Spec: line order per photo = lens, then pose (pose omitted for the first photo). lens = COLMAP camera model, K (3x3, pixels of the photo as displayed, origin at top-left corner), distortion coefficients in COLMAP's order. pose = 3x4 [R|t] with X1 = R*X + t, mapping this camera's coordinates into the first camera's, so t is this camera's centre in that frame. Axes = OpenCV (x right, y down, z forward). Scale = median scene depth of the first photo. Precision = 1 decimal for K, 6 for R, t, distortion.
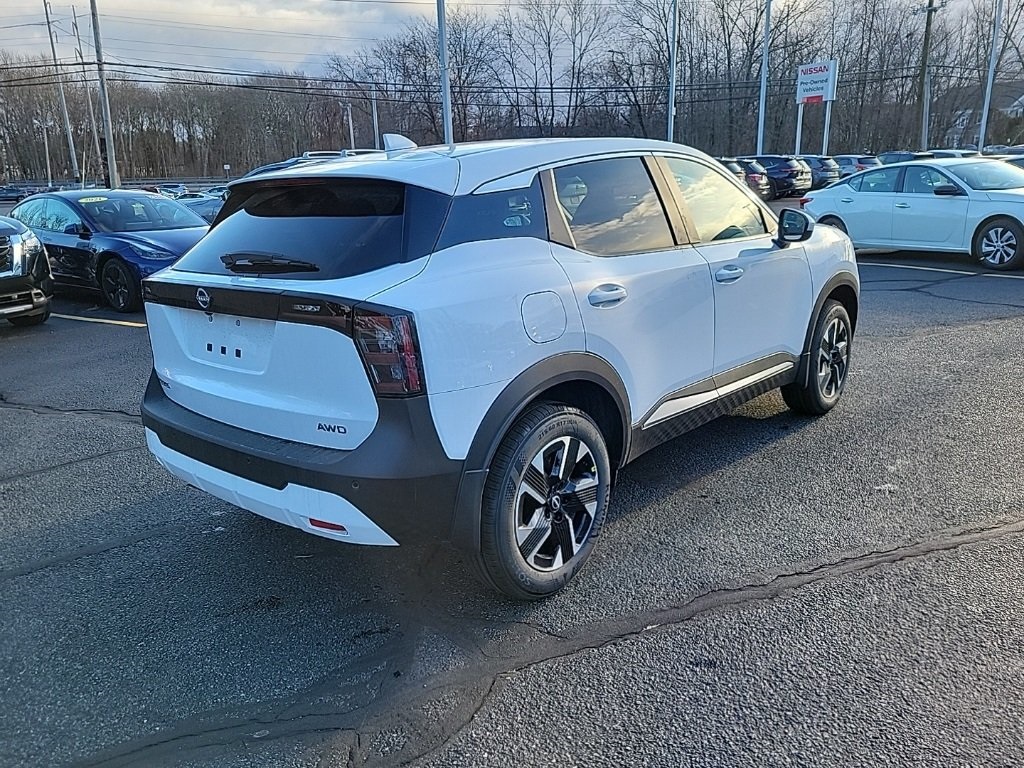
lens RADIAL K [[772.3, 0, 508.1], [0, 772.3, 382.2], [0, 0, 1]] dist [0.045348, -0.016713]
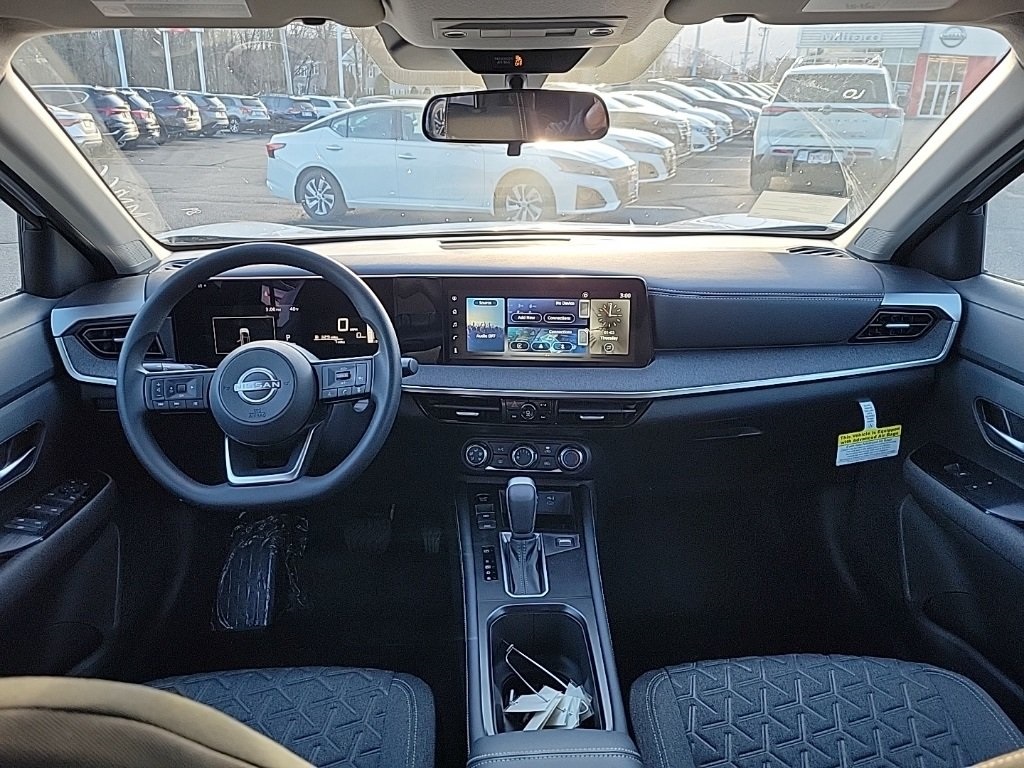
lens RADIAL K [[772.3, 0, 510.5], [0, 772.3, 377.2], [0, 0, 1]] dist [0.045348, -0.016713]
pose [[0.720336, -0.189740, 0.667169, -0.018749], [0.147758, 0.981756, 0.119674, -0.234537], [-0.677704, 0.012374, 0.735230, 0.968408]]
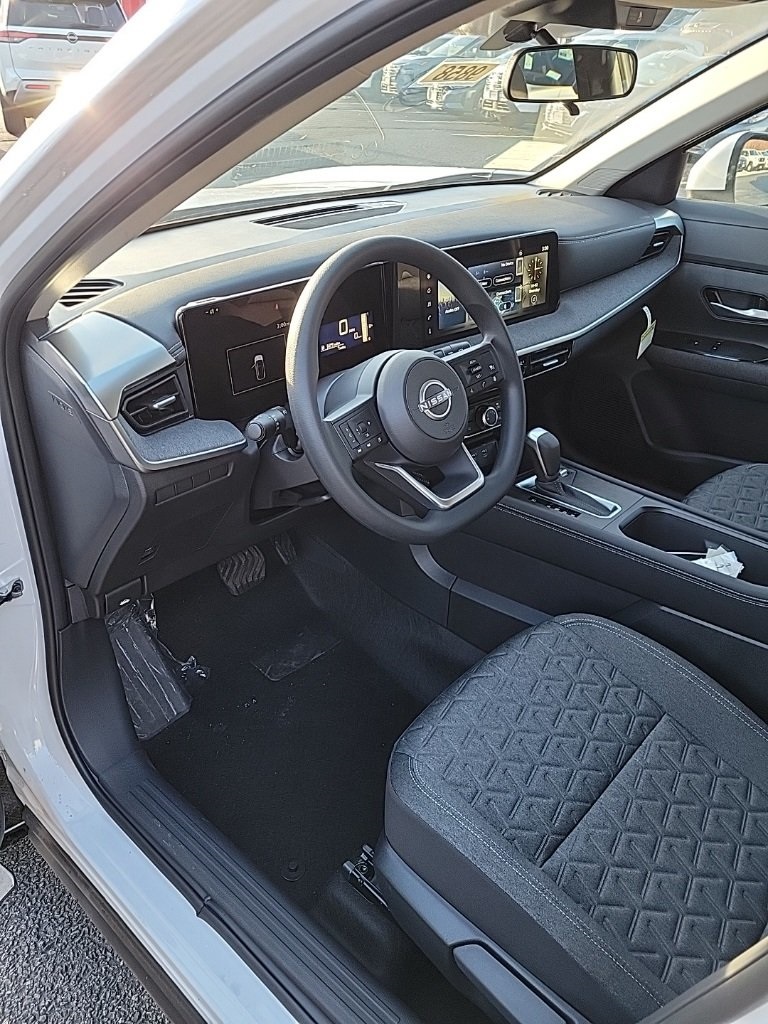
lens RADIAL K [[772.3, 0, 387.4], [0, 772.3, 505.3], [0, 0, 1]] dist [0.045348, -0.016713]
pose [[0.015211, -0.471566, 0.881699, -0.136797], [0.223179, 0.861156, 0.456729, -0.300084], [-0.974659, 0.189829, 0.118343, 1.222051]]
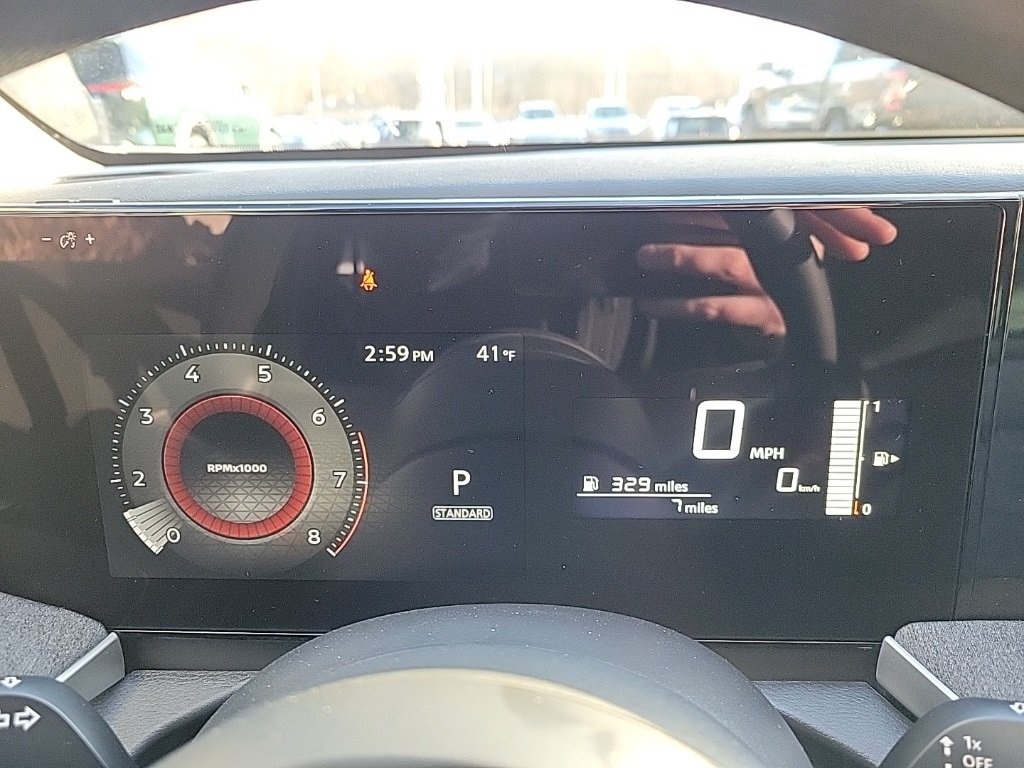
lens RADIAL K [[772.3, 0, 512.1], [0, 772.3, 383.1], [0, 0, 1]] dist [0.045348, -0.016713]
pose [[0.767031, -0.166518, 0.619625, 0.097804], [0.131882, 0.986032, 0.101730, -0.241342], [-0.627910, 0.003688, 0.778278, 1.217554]]
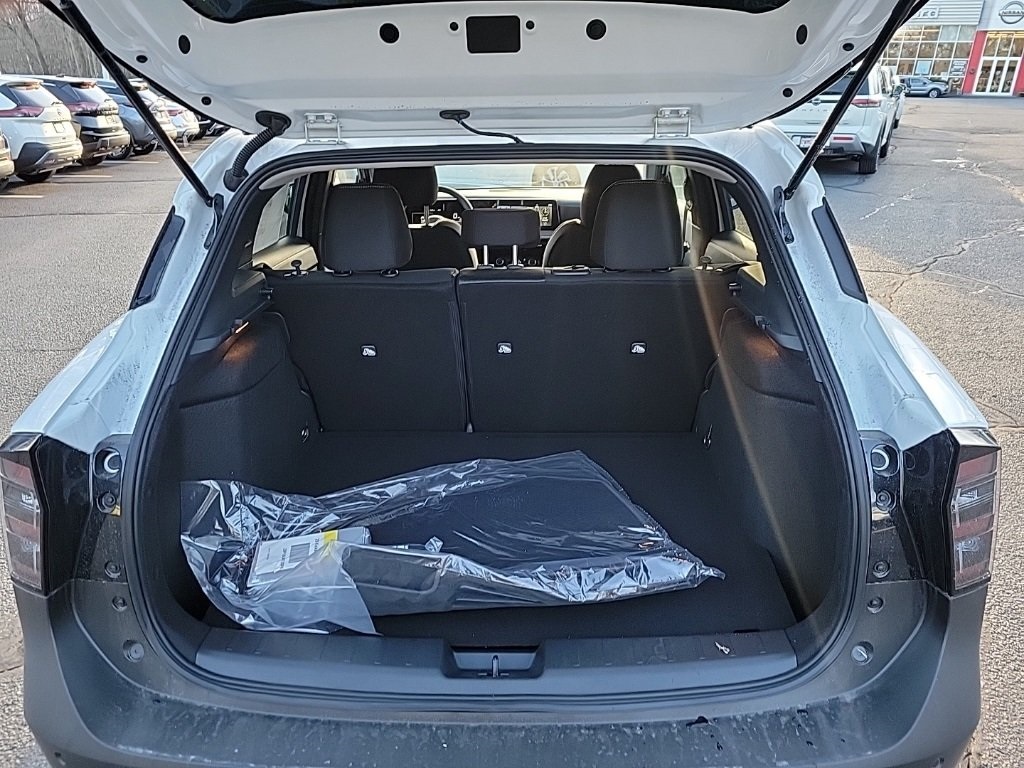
lens RADIAL K [[772.3, 0, 501.2], [0, 772.3, 392.7], [0, 0, 1]] dist [0.045348, -0.016713]
pose [[0.769135, -0.201146, 0.606607, -0.427506], [0.138605, 0.979088, 0.148916, -0.147166], [-0.623875, -0.030457, 0.780930, 0.465471]]
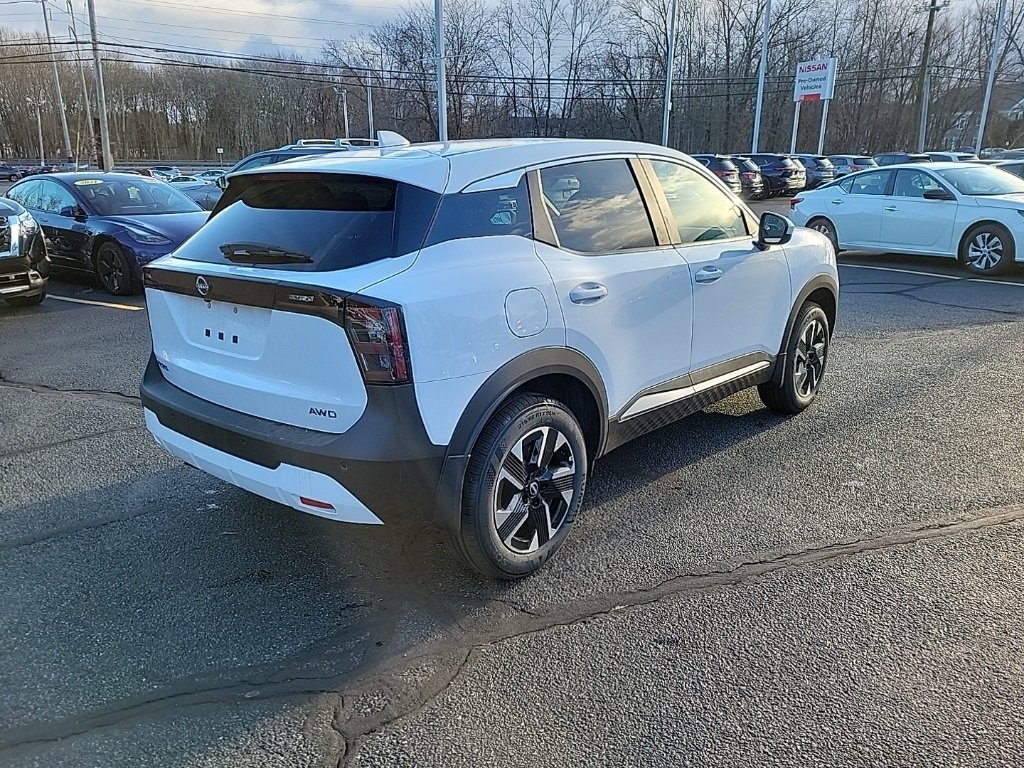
lens RADIAL K [[772.3, 0, 494.8], [0, 772.3, 392.0], [0, 0, 1]] dist [0.045348, -0.016713]
pose [[0.999660, 0.025998, -0.002049, 0.005706], [-0.025944, 0.999402, 0.022878, 0.000704], [0.002642, -0.022817, 0.999736, -0.036556]]
